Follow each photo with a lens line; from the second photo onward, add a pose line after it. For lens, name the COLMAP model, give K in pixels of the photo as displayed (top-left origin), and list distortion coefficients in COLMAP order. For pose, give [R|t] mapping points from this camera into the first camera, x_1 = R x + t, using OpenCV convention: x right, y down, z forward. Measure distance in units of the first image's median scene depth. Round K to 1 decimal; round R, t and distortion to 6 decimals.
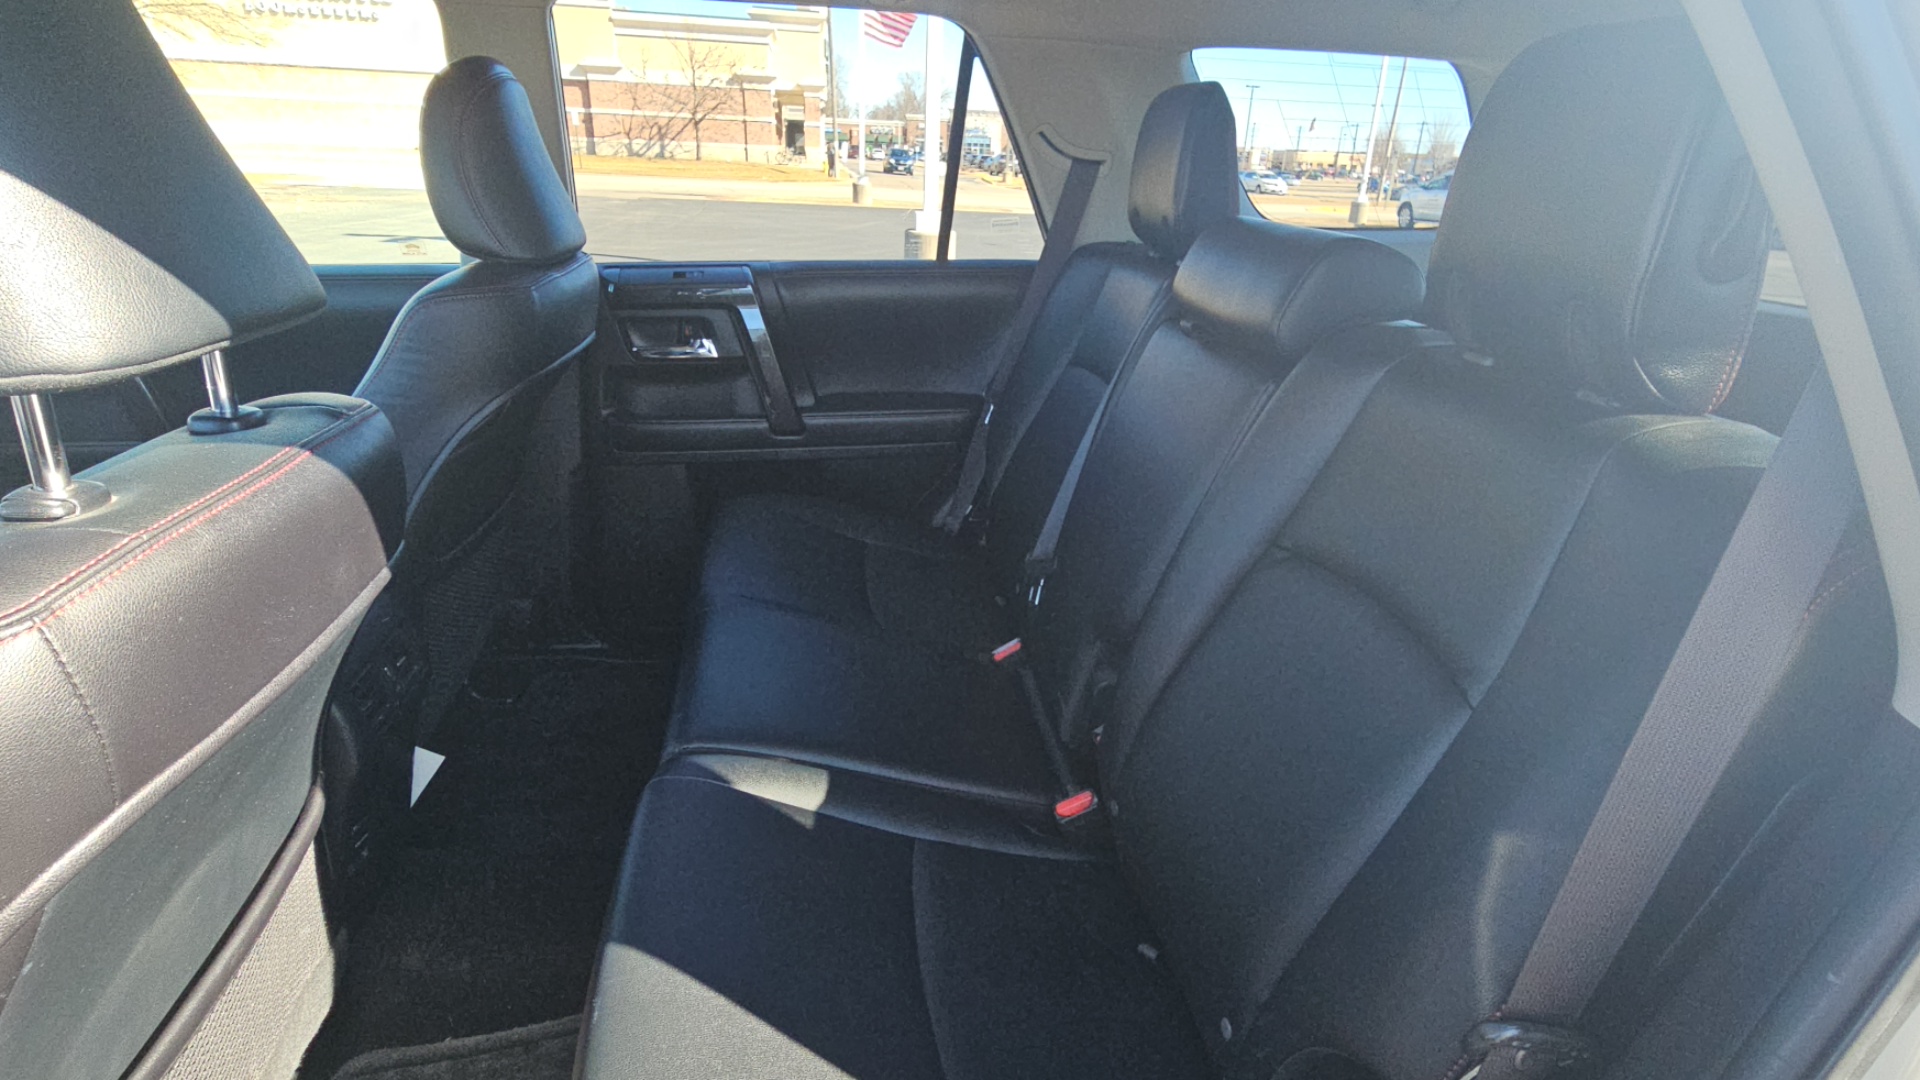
lens RADIAL K [[965.3, 0, 986.4], [0, 965.3, 544.6], [0, 0, 1]] dist [0.006512, -0.001787]
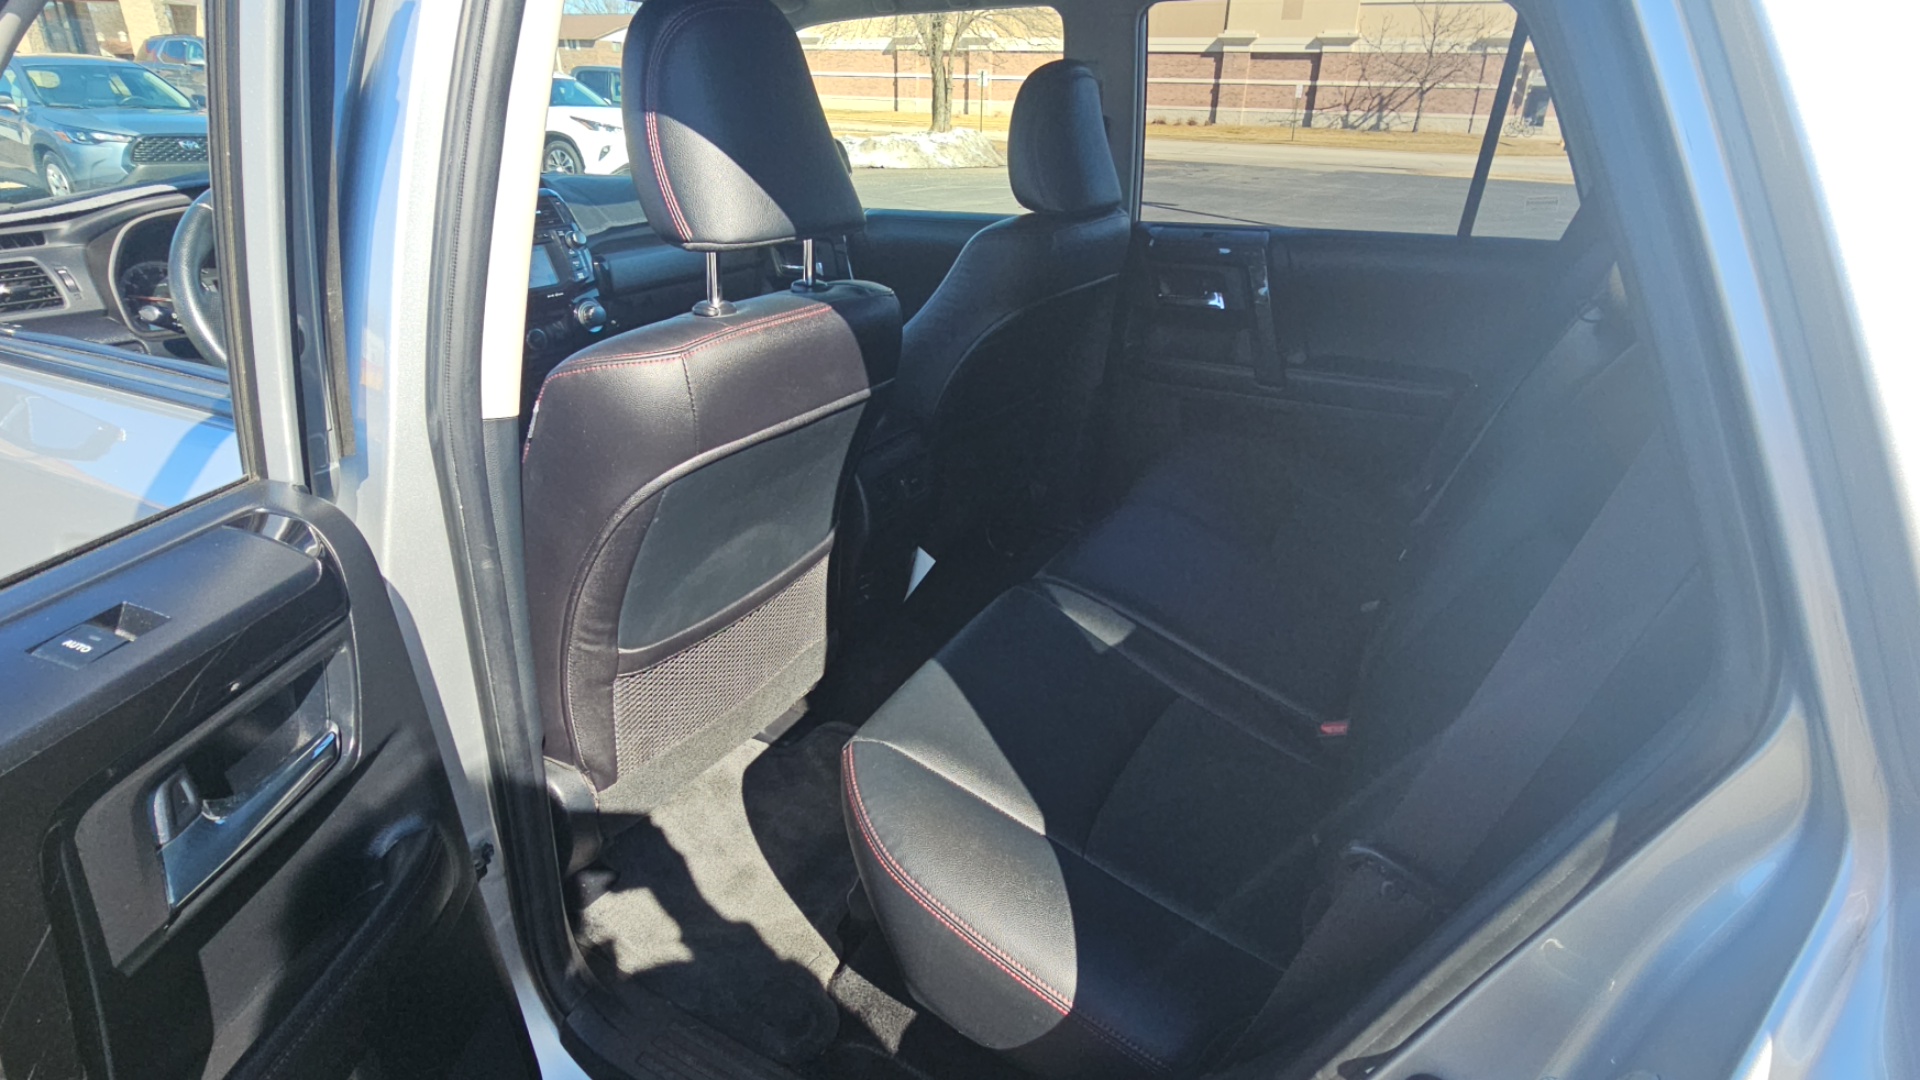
lens RADIAL K [[966.0, 0, 988.3], [0, 966.0, 542.7], [0, 0, 1]] dist [0.004080, -0.000663]
pose [[0.792731, 0.237394, -0.561445, 0.249159], [-0.224476, 0.970013, 0.093199, 0.037246], [0.566734, 0.052149, 0.822249, -0.104757]]
